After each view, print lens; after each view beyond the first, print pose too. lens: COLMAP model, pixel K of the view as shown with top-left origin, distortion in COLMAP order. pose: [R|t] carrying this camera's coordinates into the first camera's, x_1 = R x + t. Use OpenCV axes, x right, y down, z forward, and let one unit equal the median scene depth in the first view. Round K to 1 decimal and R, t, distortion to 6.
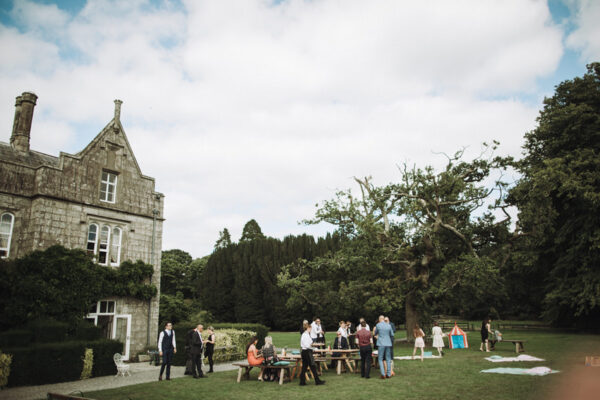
lens RADIAL K [[429.2, 0, 300.0], [0, 429.2, 200.0], [0, 0, 1]] dist [-0.004684, -0.001067]
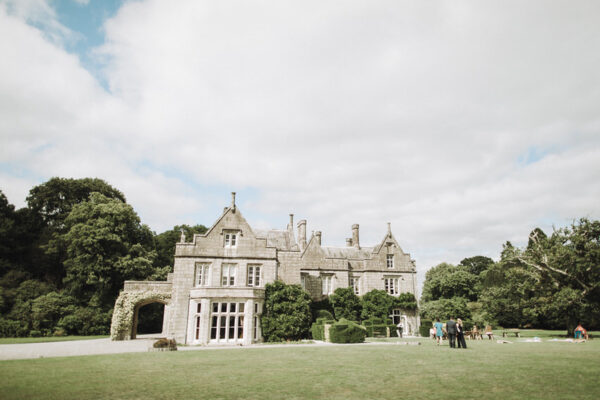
lens RADIAL K [[429.2, 0, 300.0], [0, 429.2, 200.0], [0, 0, 1]] dist [-0.004684, -0.001067]
pose [[0.746466, -0.149119, -0.648500, 0.764463], [0.155480, 0.986676, -0.047913, -0.328589], [0.647005, -0.065064, 0.759705, -1.096673]]
